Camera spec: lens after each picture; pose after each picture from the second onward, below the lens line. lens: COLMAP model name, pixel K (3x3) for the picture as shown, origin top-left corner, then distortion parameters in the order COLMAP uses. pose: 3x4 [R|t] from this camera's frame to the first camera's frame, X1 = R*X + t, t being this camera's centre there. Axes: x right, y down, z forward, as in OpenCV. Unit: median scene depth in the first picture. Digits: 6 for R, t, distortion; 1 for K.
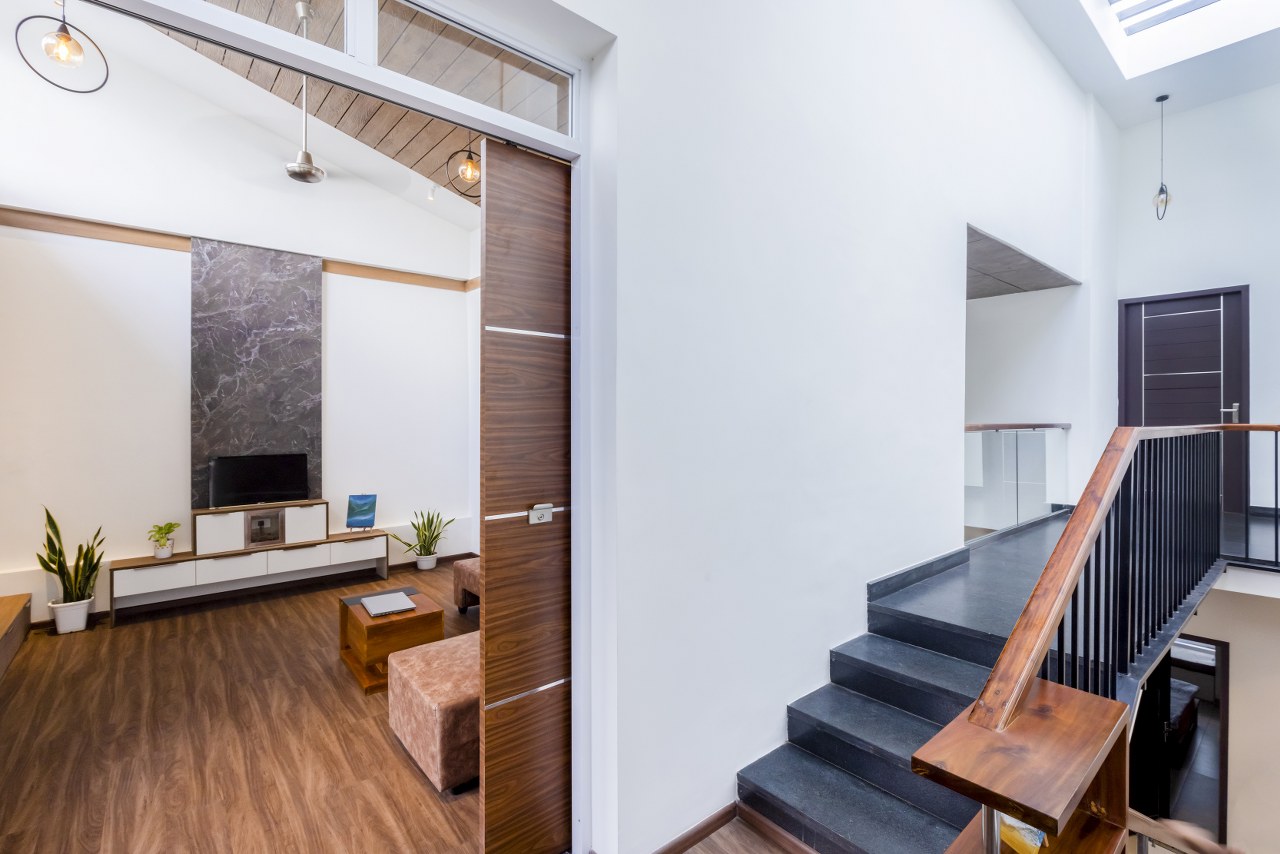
lens RADIAL K [[575.2, 0, 645.7], [0, 575.2, 421.8], [0, 0, 1]] dist [-0.001711, 0.000737]
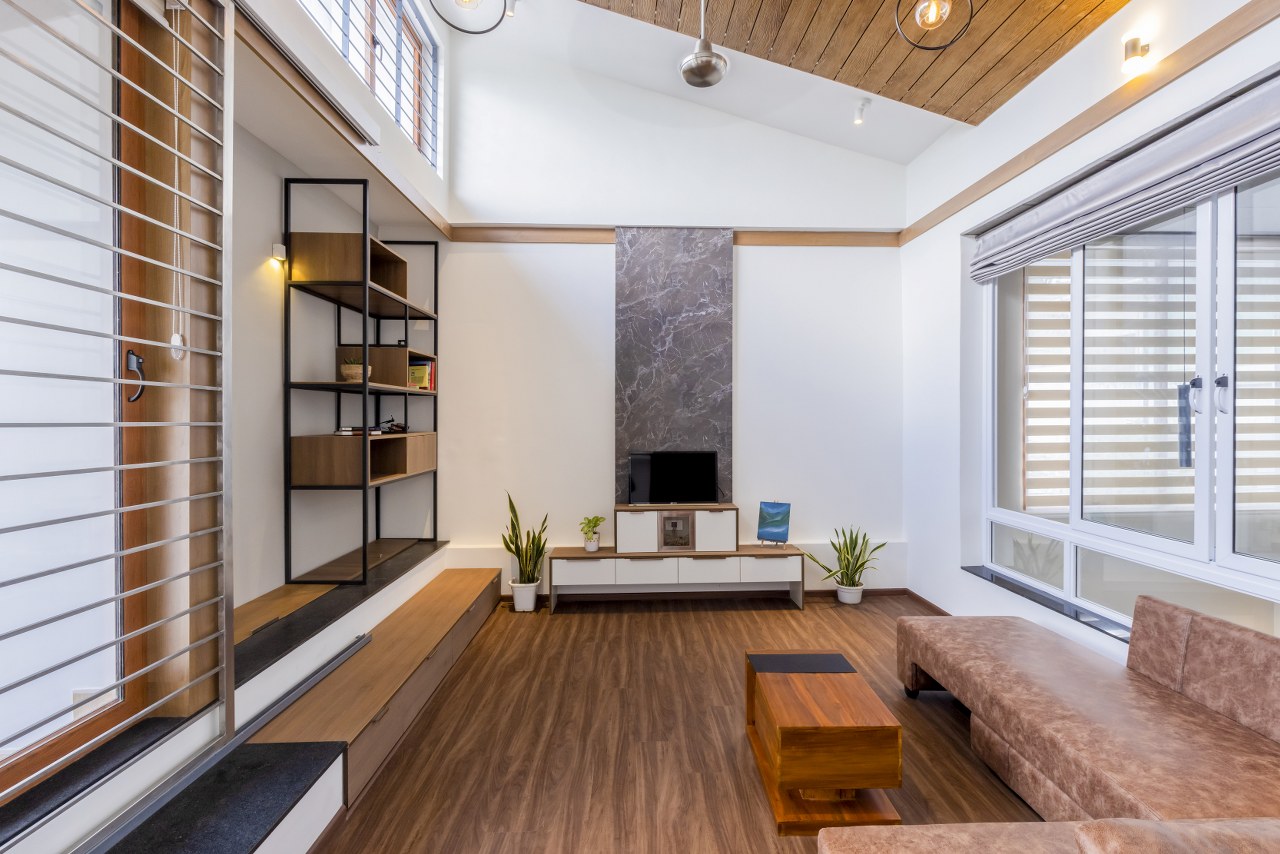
lens RADIAL K [[575.2, 0, 643.0], [0, 575.2, 421.7], [0, 0, 1]] dist [-0.001711, 0.000737]
pose [[0.775824, 0.002381, -0.630945, -0.130663], [-0.002154, 0.999997, 0.001125, 0.010081], [0.630946, 0.000486, 0.775827, 0.264175]]
